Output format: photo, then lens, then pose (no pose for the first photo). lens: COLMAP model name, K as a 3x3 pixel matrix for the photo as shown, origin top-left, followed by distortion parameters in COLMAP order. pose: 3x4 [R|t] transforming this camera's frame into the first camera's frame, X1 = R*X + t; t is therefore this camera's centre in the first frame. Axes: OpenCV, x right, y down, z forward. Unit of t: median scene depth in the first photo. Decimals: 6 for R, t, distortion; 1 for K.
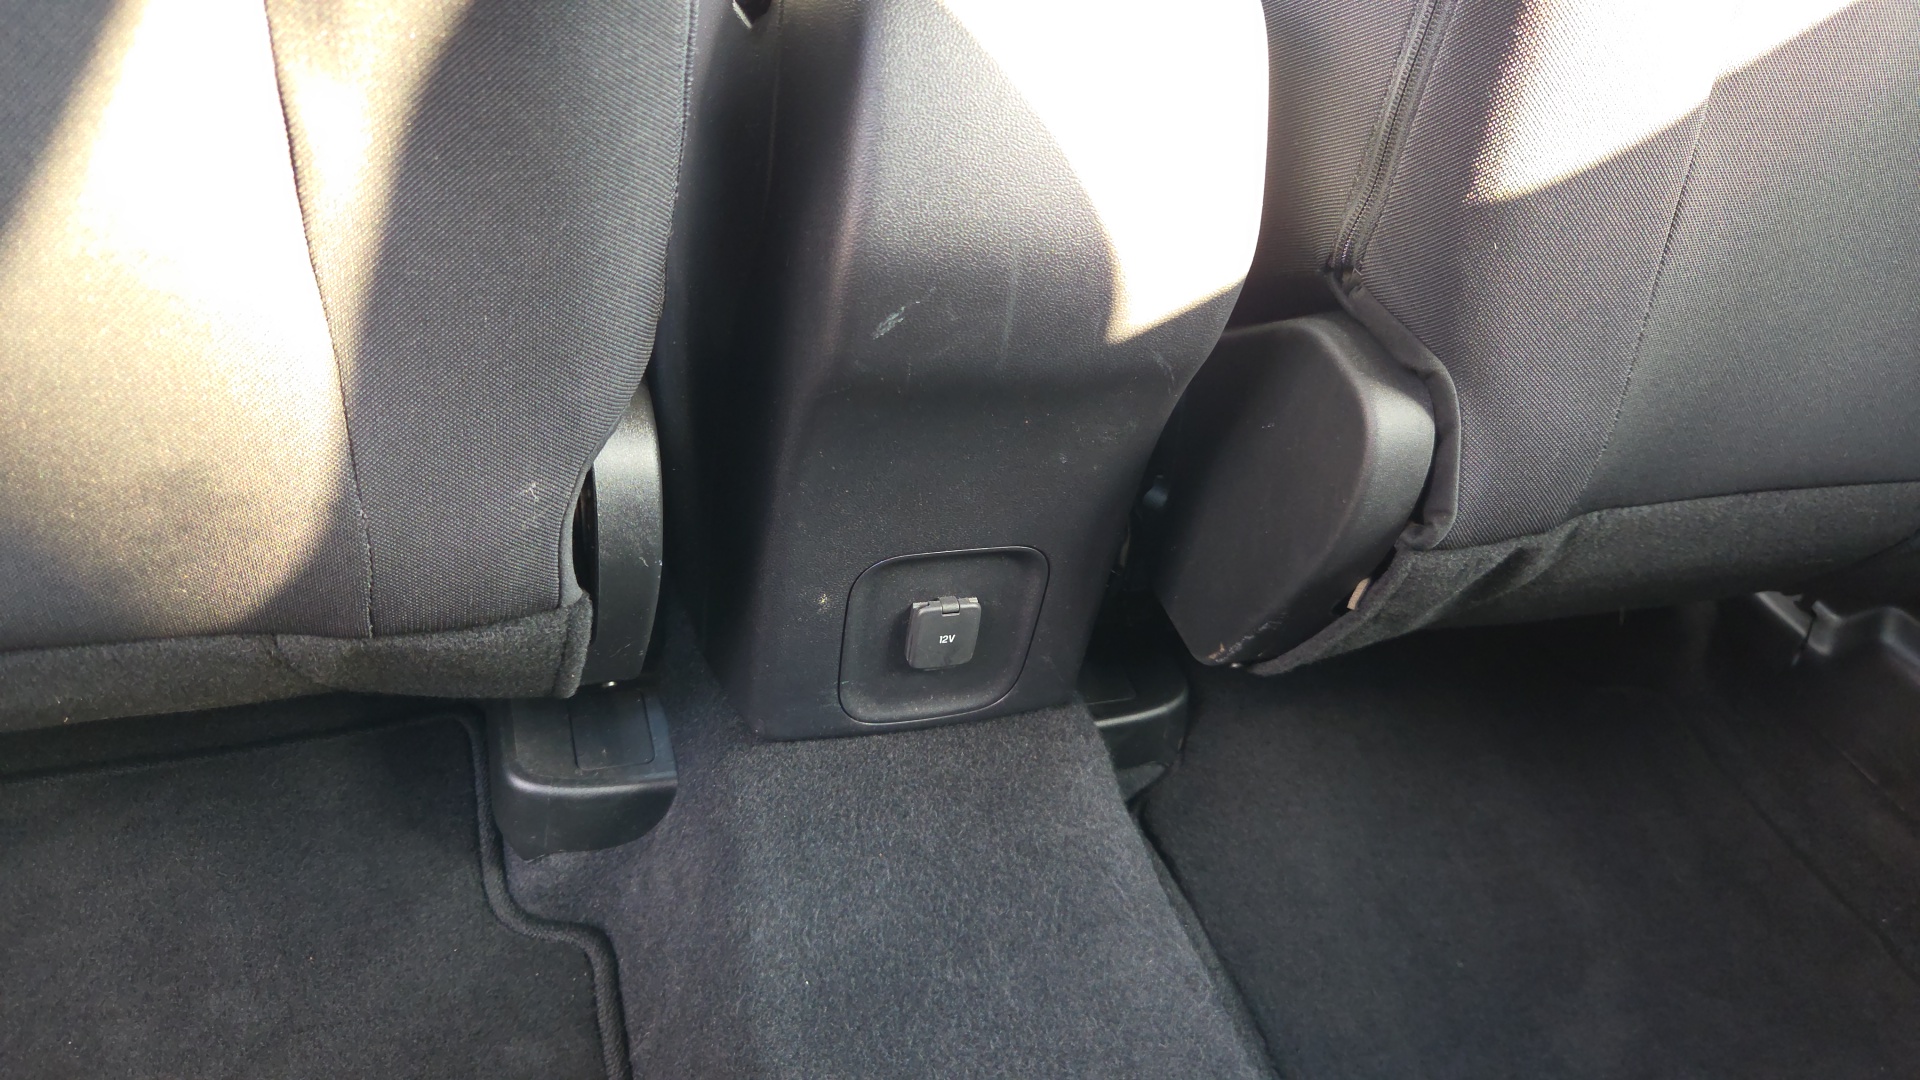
lens RADIAL K [[1315.8, 0, 963.3], [0, 1315.8, 530.3], [0, 0, 1]] dist [0.068967, -0.054361]
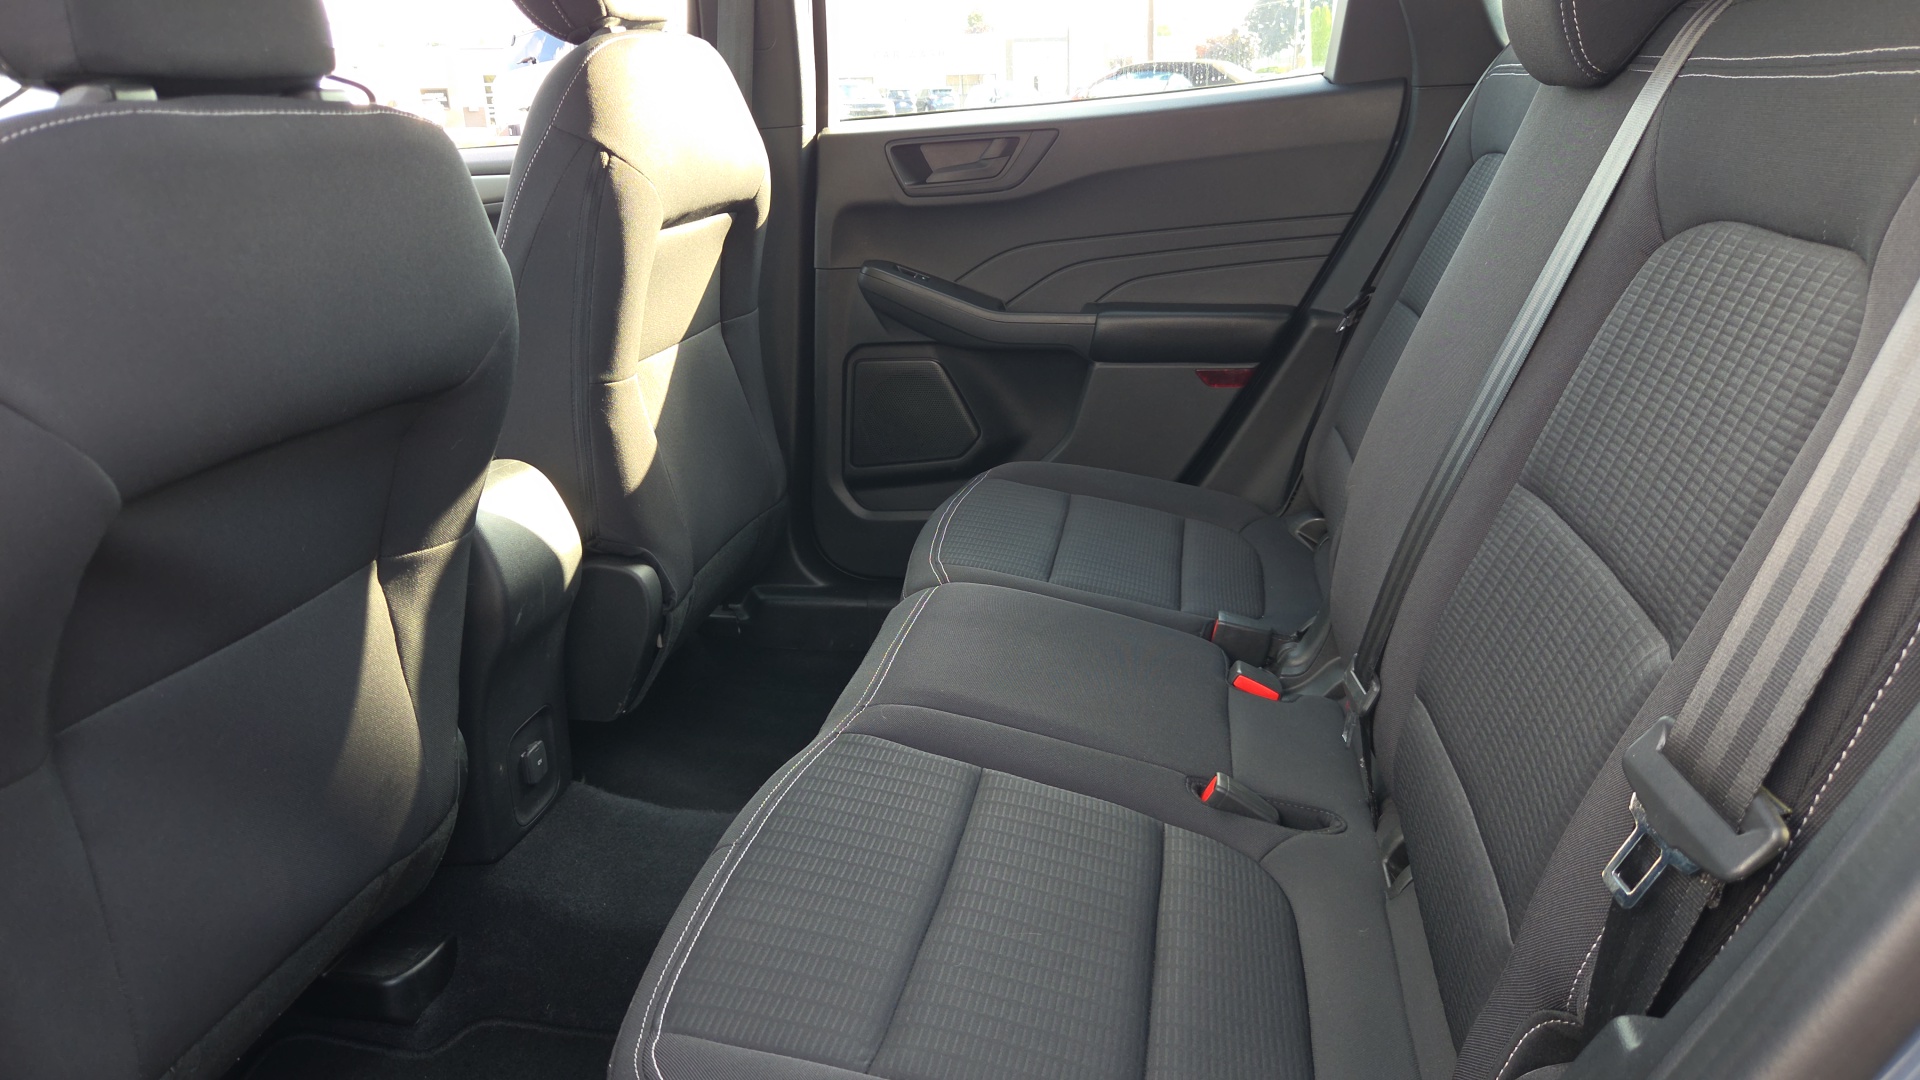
lens RADIAL K [[1315.8, 0, 963.3], [0, 1315.8, 530.3], [0, 0, 1]] dist [0.068967, -0.054361]
pose [[0.468097, -0.426099, 0.774161, -1.385687], [0.592459, 0.801332, 0.082823, 0.009522], [-0.655650, 0.419890, 0.627547, -1.134174]]
